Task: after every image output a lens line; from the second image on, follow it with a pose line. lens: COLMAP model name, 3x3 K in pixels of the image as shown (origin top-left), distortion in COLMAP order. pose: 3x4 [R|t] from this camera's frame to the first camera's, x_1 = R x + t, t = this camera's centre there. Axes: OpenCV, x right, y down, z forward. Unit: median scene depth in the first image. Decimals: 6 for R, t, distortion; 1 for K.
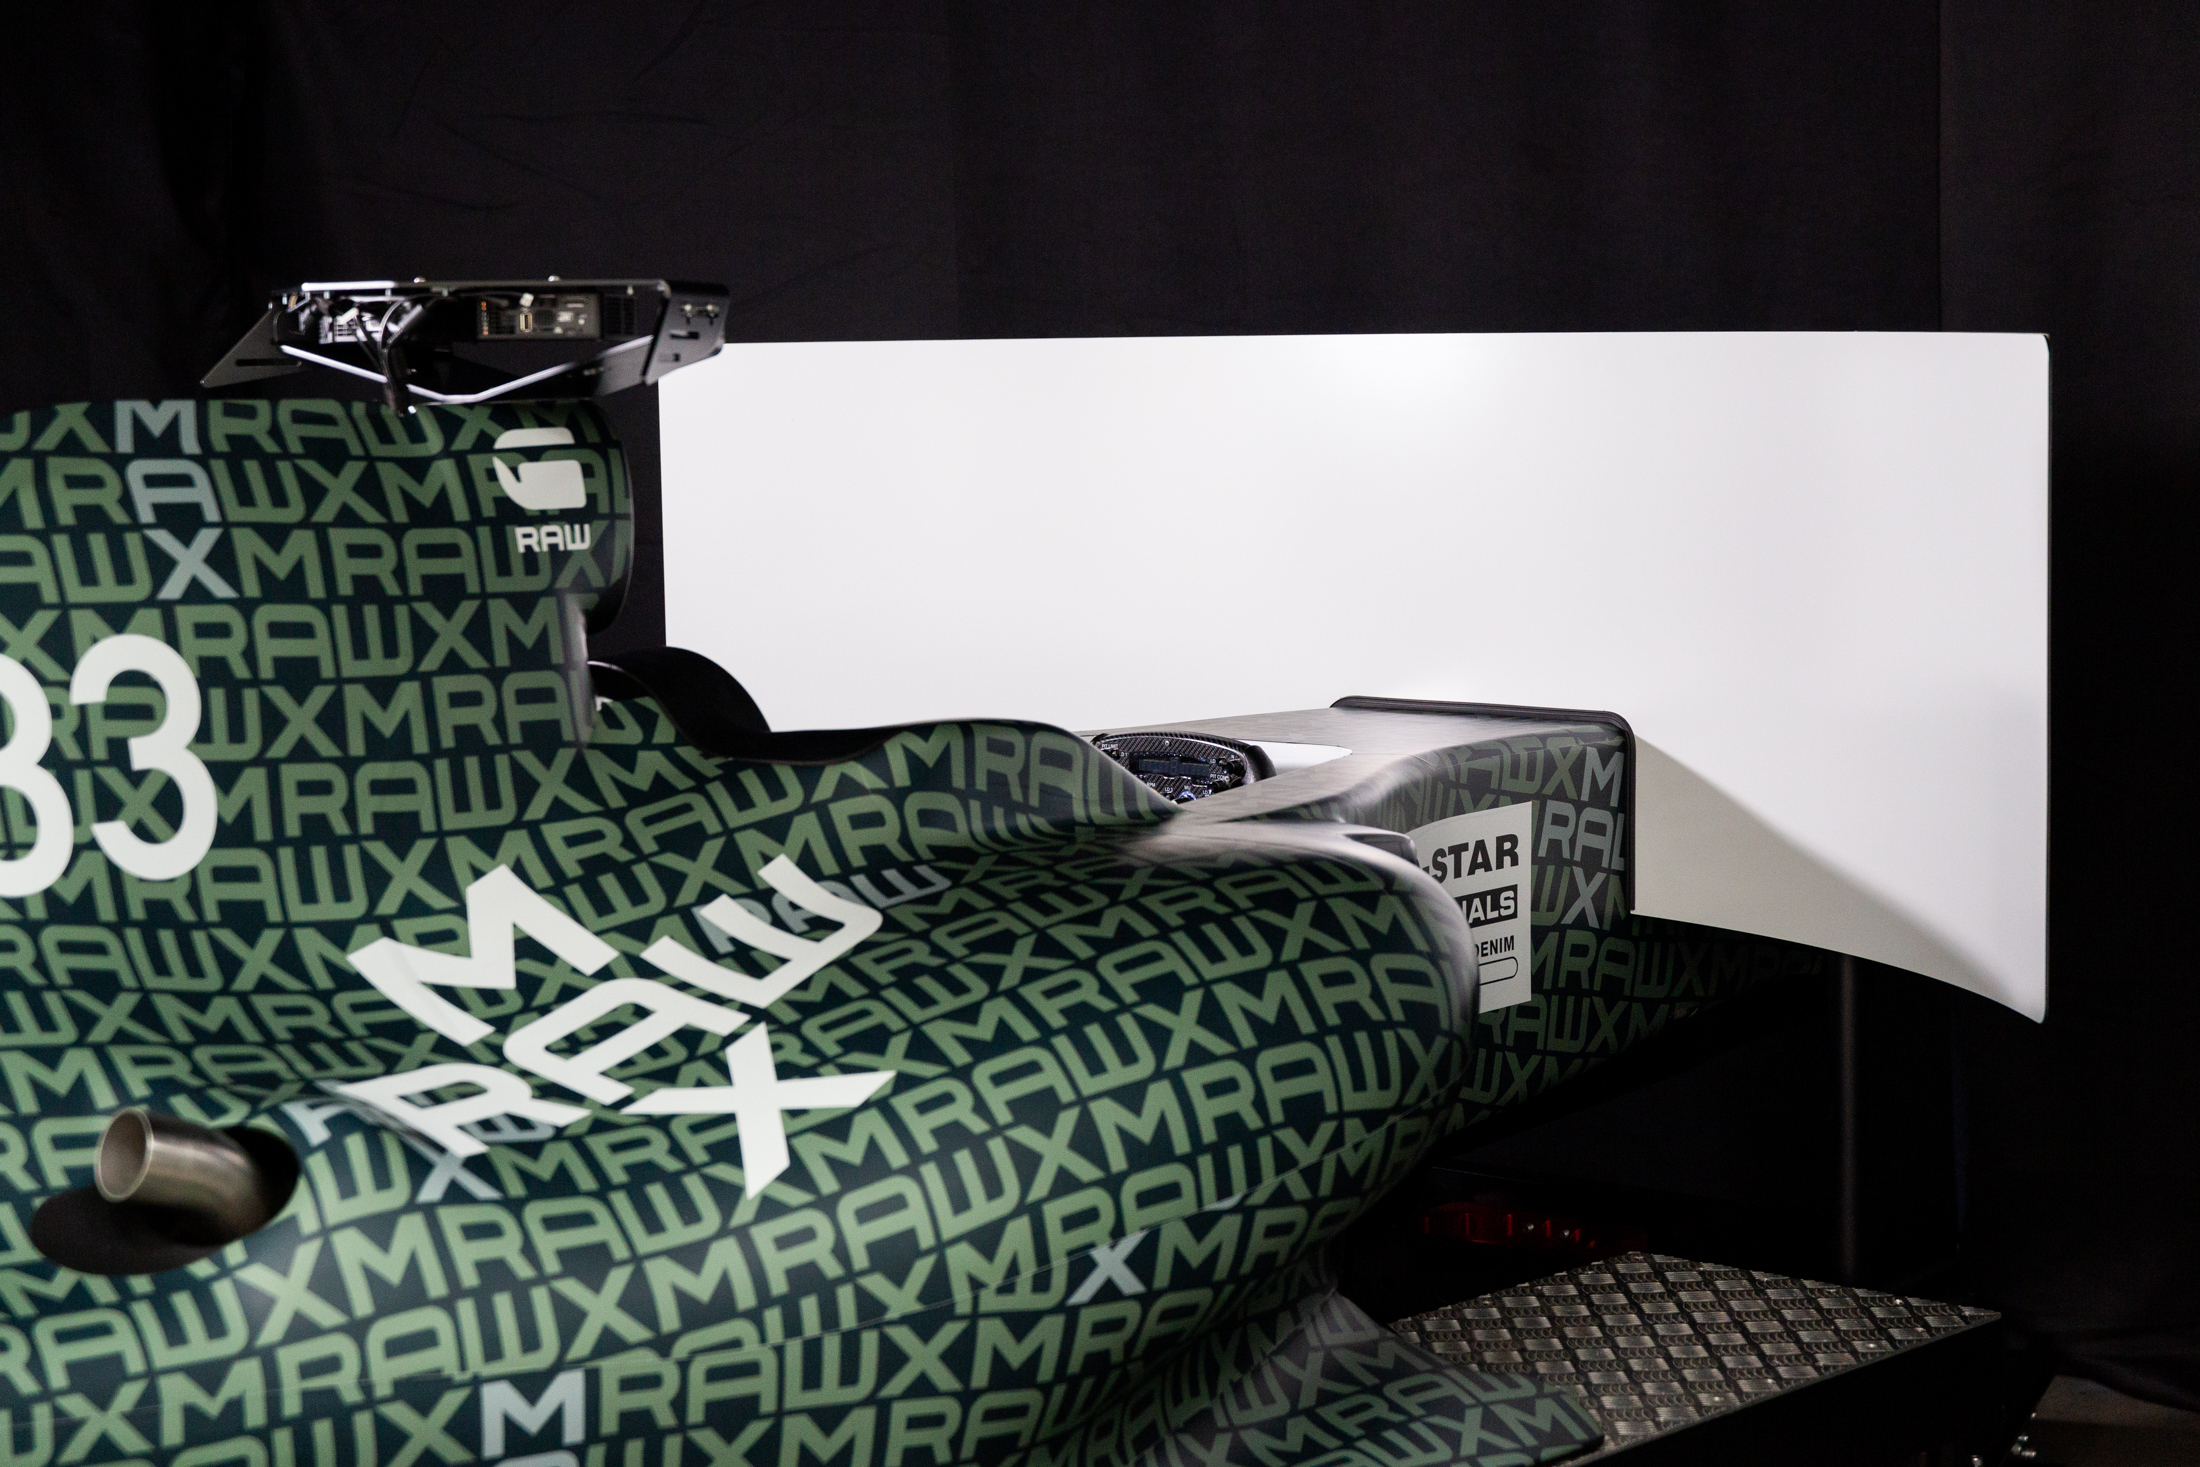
lens RADIAL K [[4057.6, 0, 1050.1], [0, 4057.6, 727.4], [0, 0, 1]] dist [0.017000, 0.000000]
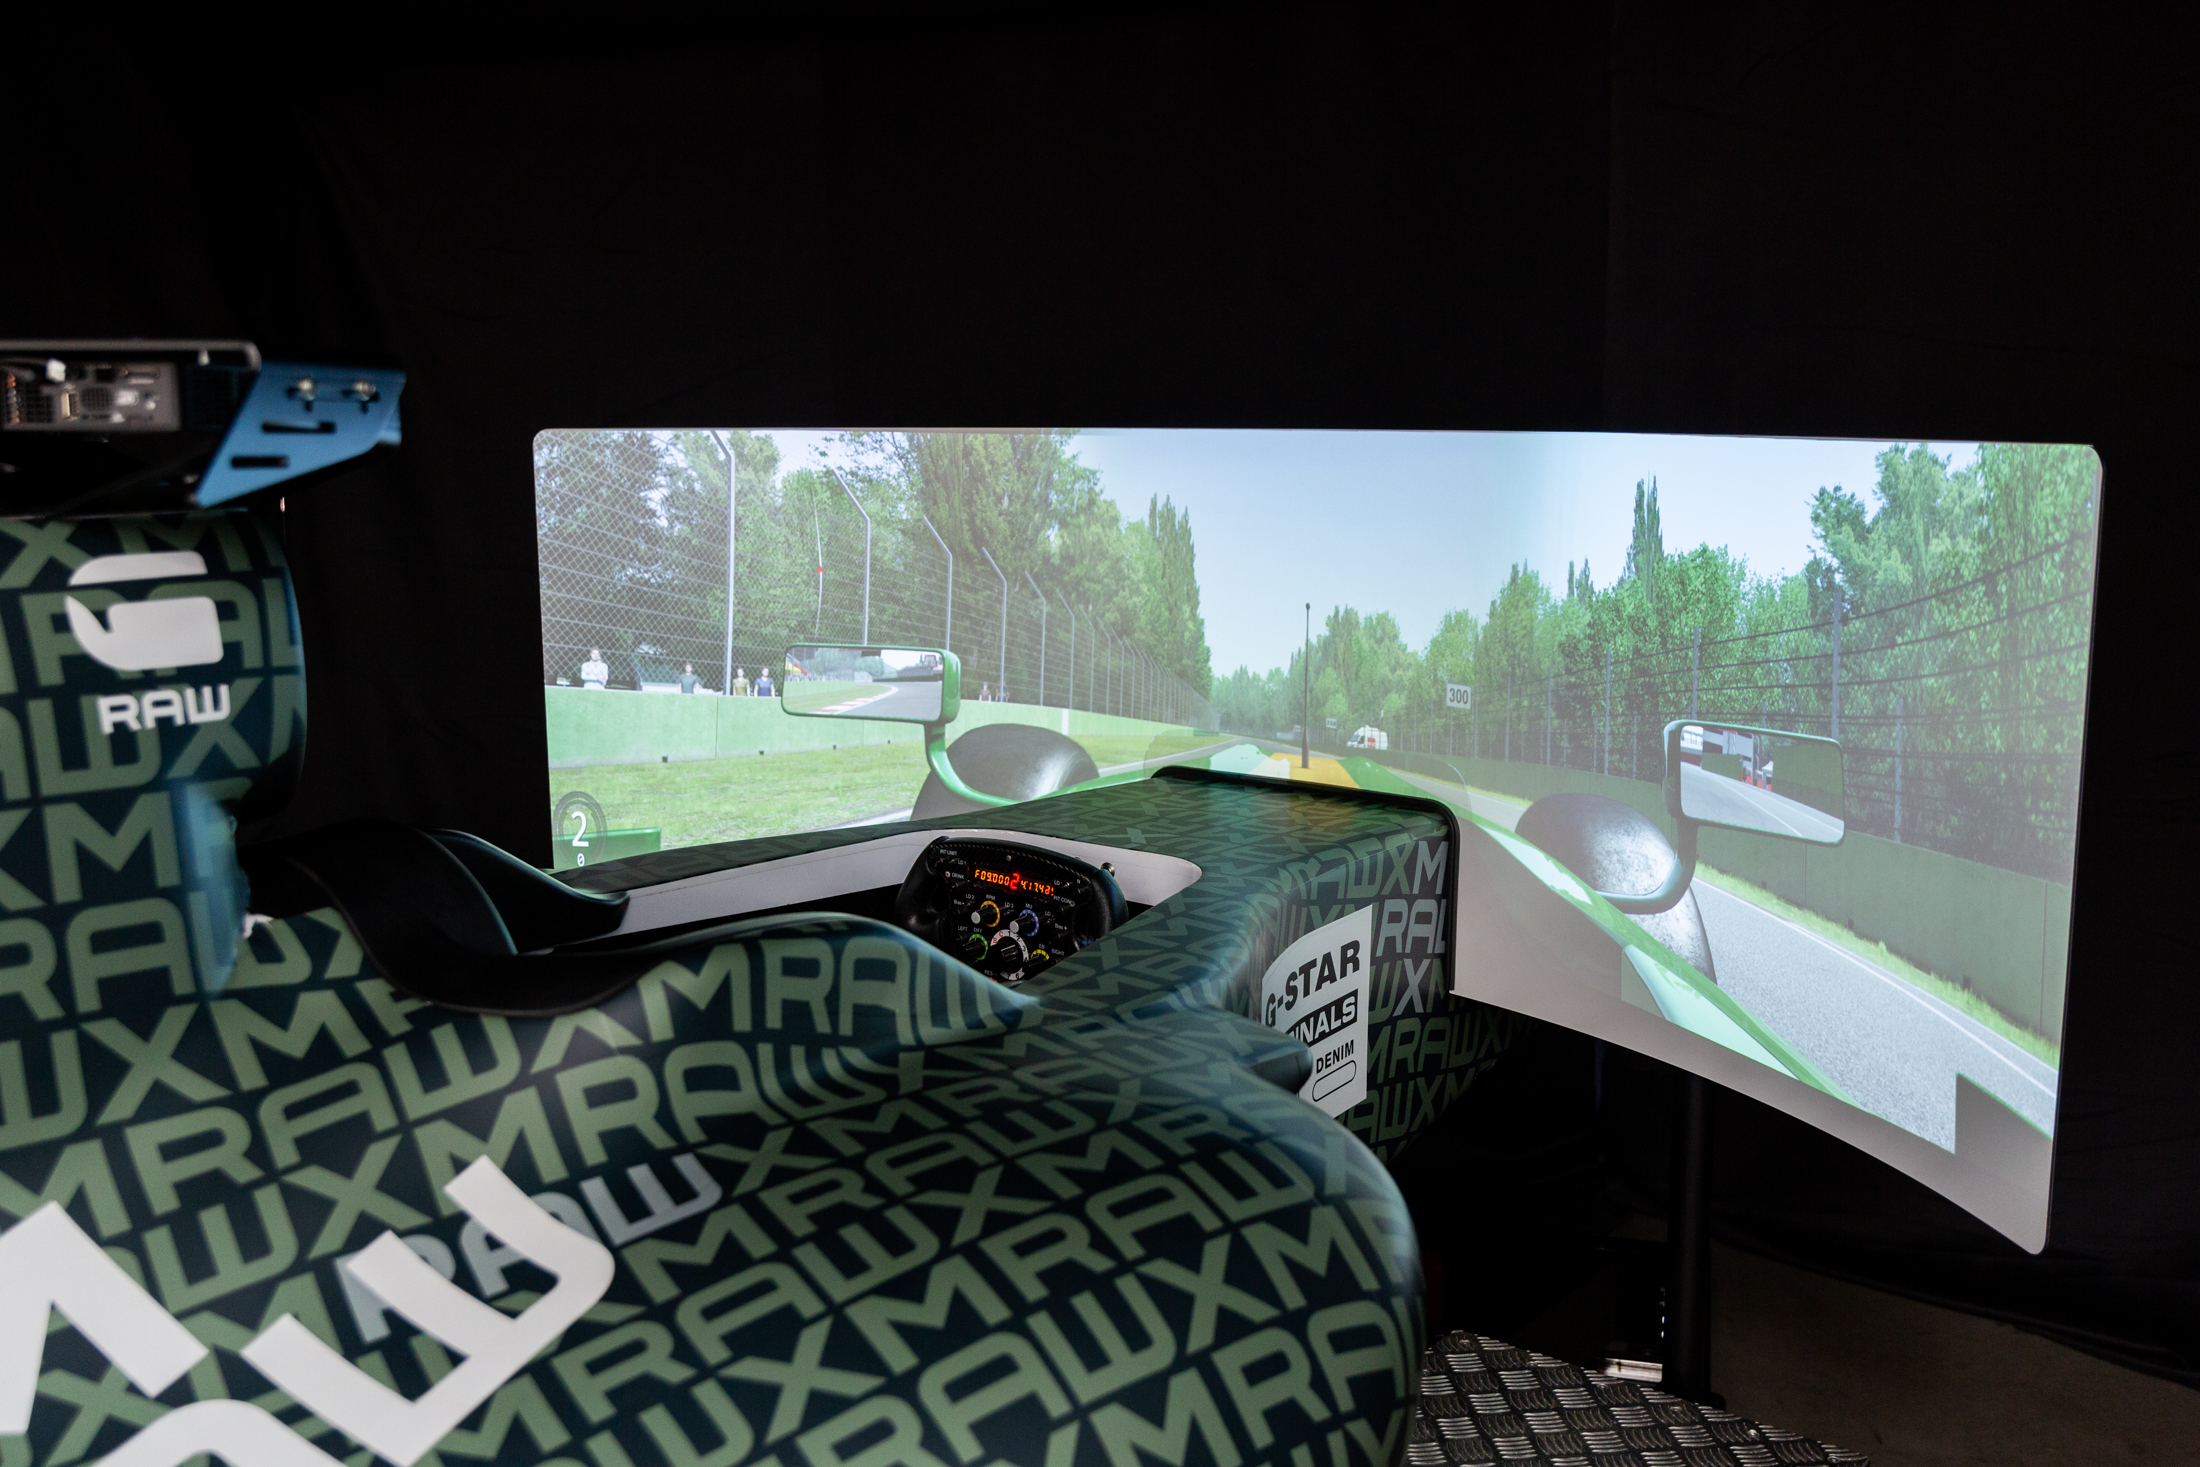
lens RADIAL K [[2049.8, 0, 1084.4], [0, 2049.8, 736.0], [0, 0, 1]] dist [-0.004360, 0.000000]
pose [[0.996973, 0.000240, 0.077747, 0.012059], [-0.004760, 0.998308, 0.057957, -0.065759], [-0.077602, -0.058152, 0.995287, 0.648281]]
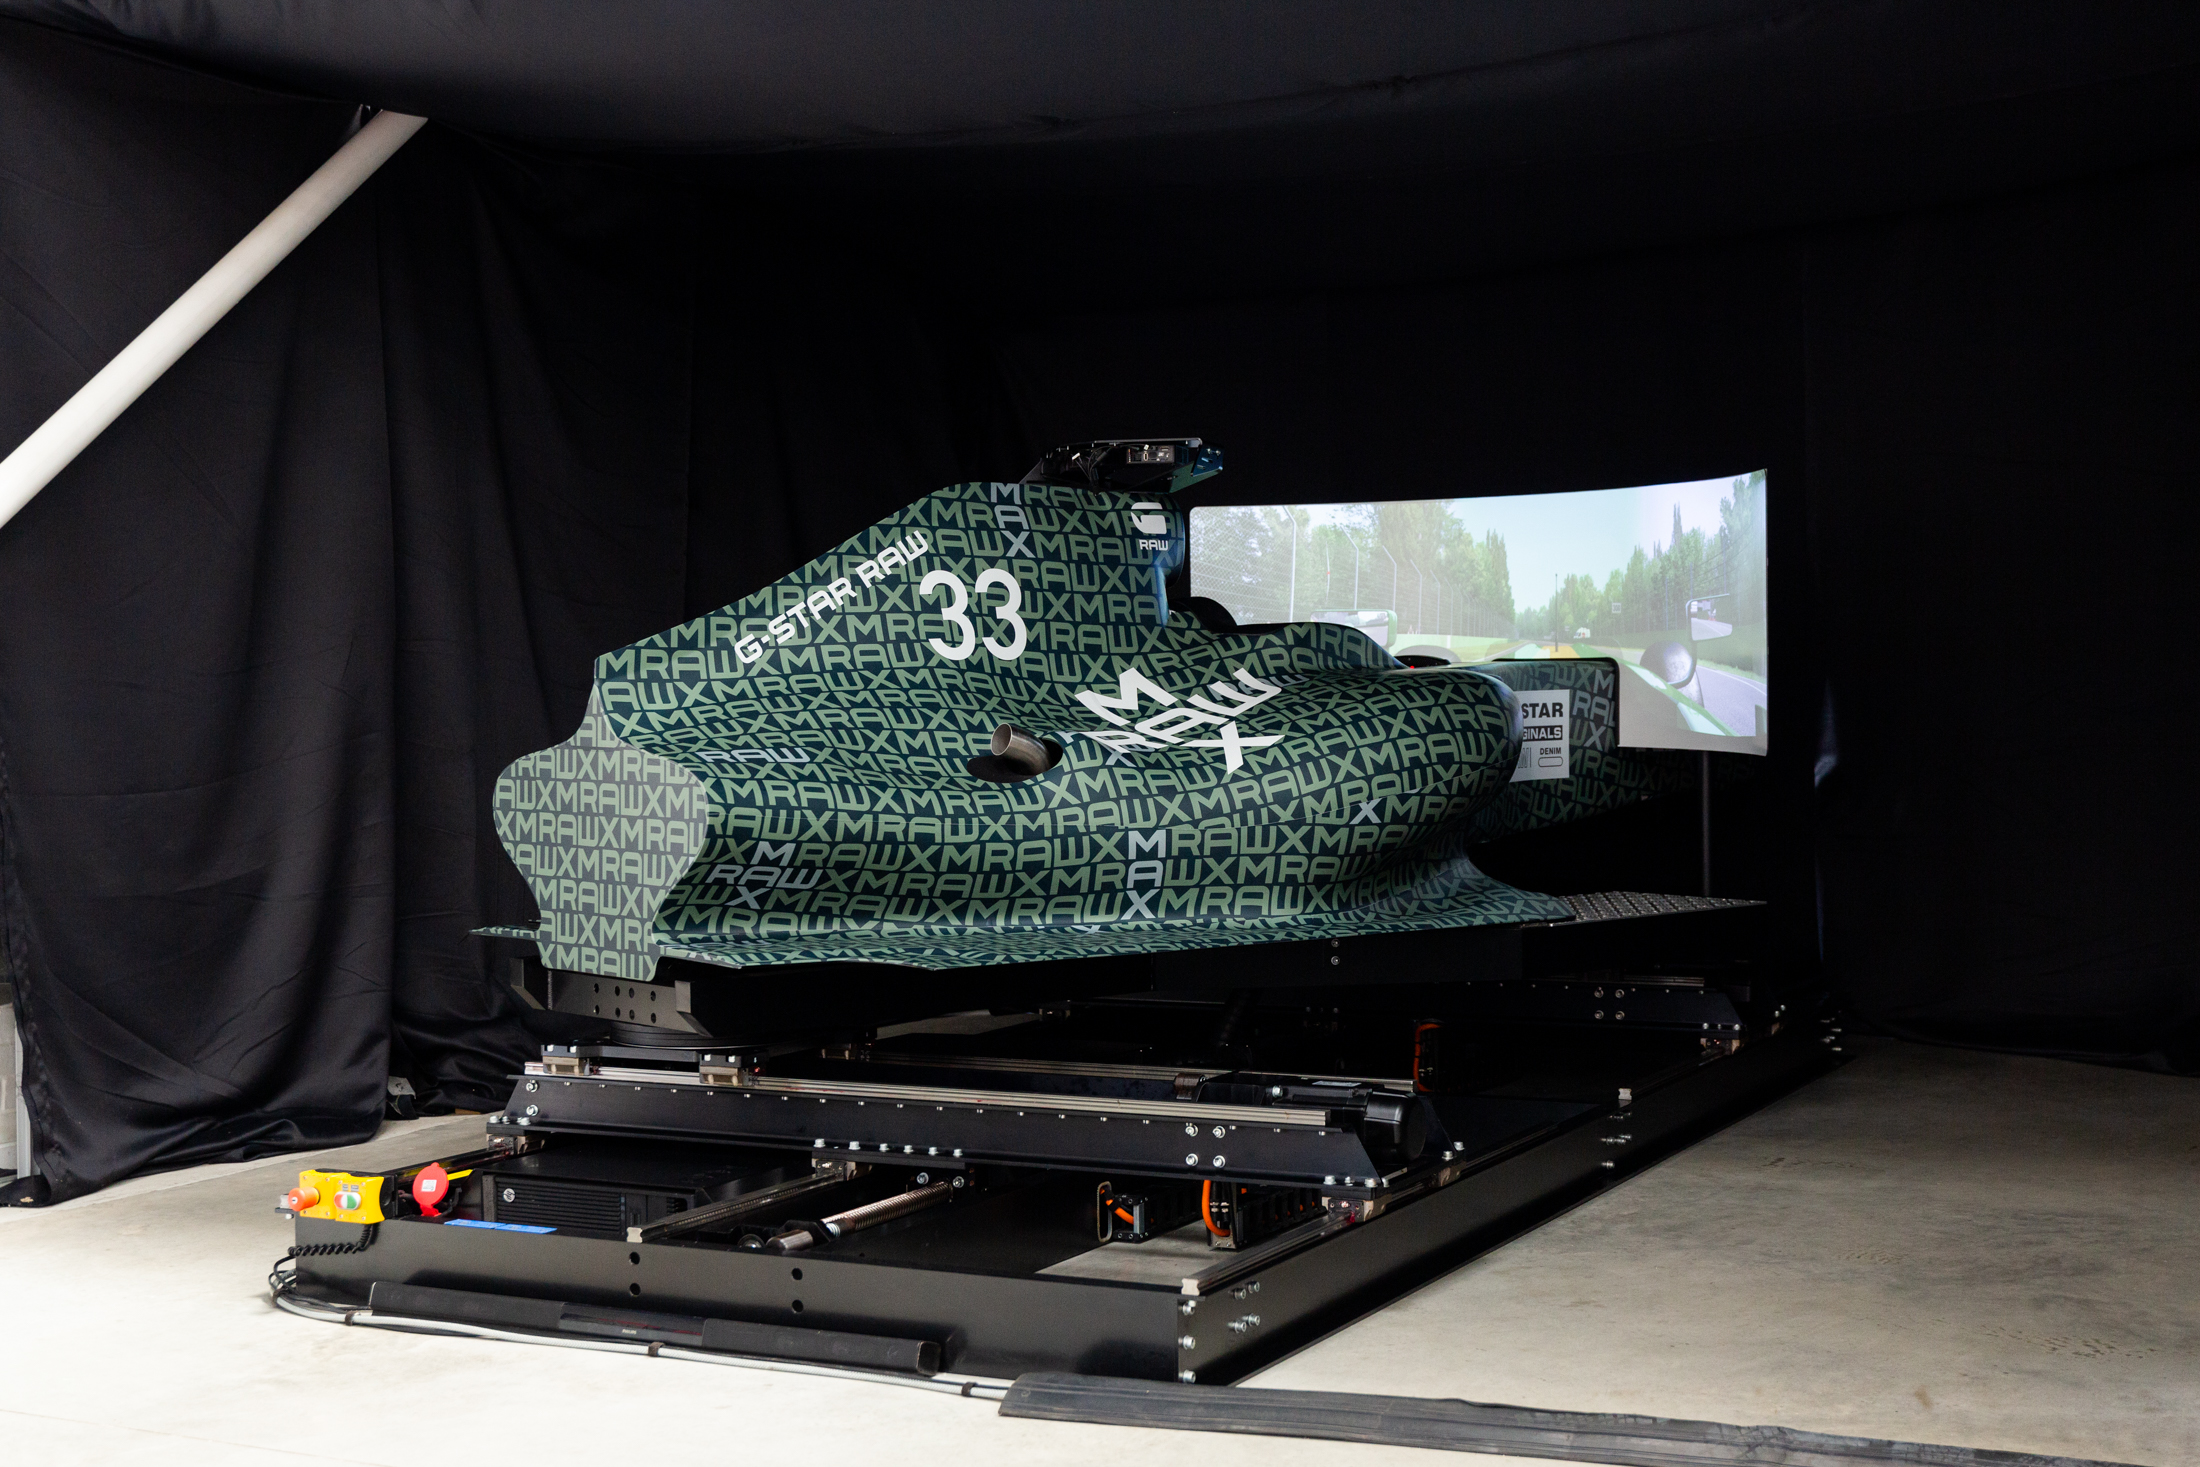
lens RADIAL K [[2660.2, 0, 1122.0], [0, 2660.2, 731.3], [0, 0, 1]] dist [-0.034846, 0.000000]
pose [[0.993642, 0.010146, -0.112132, 0.046140], [-0.017392, 0.997809, -0.063831, 0.180879], [0.111239, 0.065376, 0.991641, -0.656289]]
